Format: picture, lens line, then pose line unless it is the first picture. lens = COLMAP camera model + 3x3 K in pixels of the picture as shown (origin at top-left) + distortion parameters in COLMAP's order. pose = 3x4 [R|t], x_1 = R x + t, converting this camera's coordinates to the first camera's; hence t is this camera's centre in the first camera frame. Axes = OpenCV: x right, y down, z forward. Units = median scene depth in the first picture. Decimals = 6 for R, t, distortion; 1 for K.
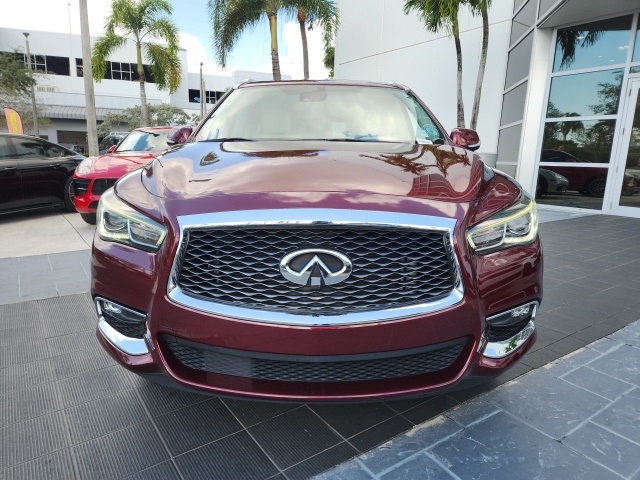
lens RADIAL K [[428.4, 0, 328.6], [0, 428.4, 242.8], [0, 0, 1]] dist [0.065839, -0.060915]
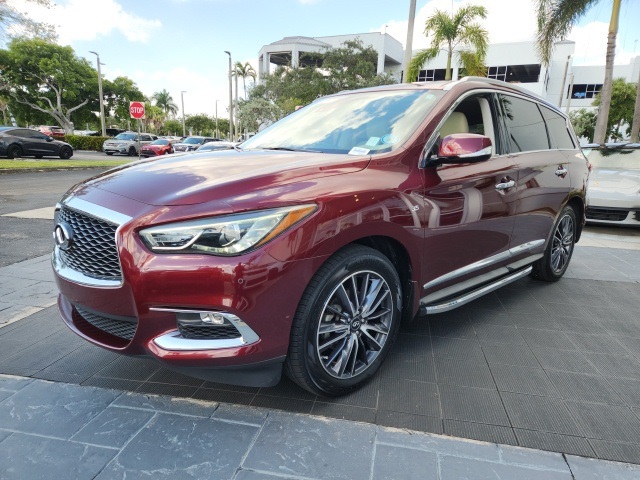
lens RADIAL K [[428.4, 0, 328.6], [0, 428.4, 242.8], [0, 0, 1]] dist [0.065839, -0.060915]
pose [[0.693340, 0.160247, -0.702568, 0.183246], [-0.161471, 0.984718, 0.065251, -0.017666], [0.702287, 0.068203, 0.708619, 0.064278]]
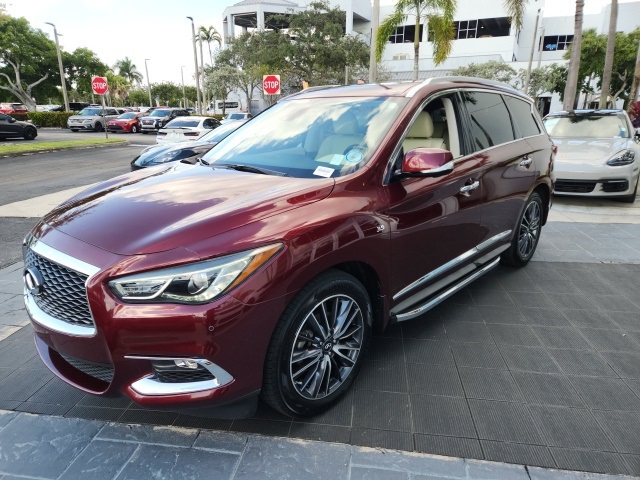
lens RADIAL K [[427.6, 0, 315.4], [0, 427.6, 235.6], [0, 0, 1]] dist [0.071609, -0.065946]
pose [[0.717040, 0.171065, -0.675714, 0.183878], [-0.115050, 0.985166, 0.127320, -0.043960], [0.687471, -0.013553, 0.726085, 0.063921]]
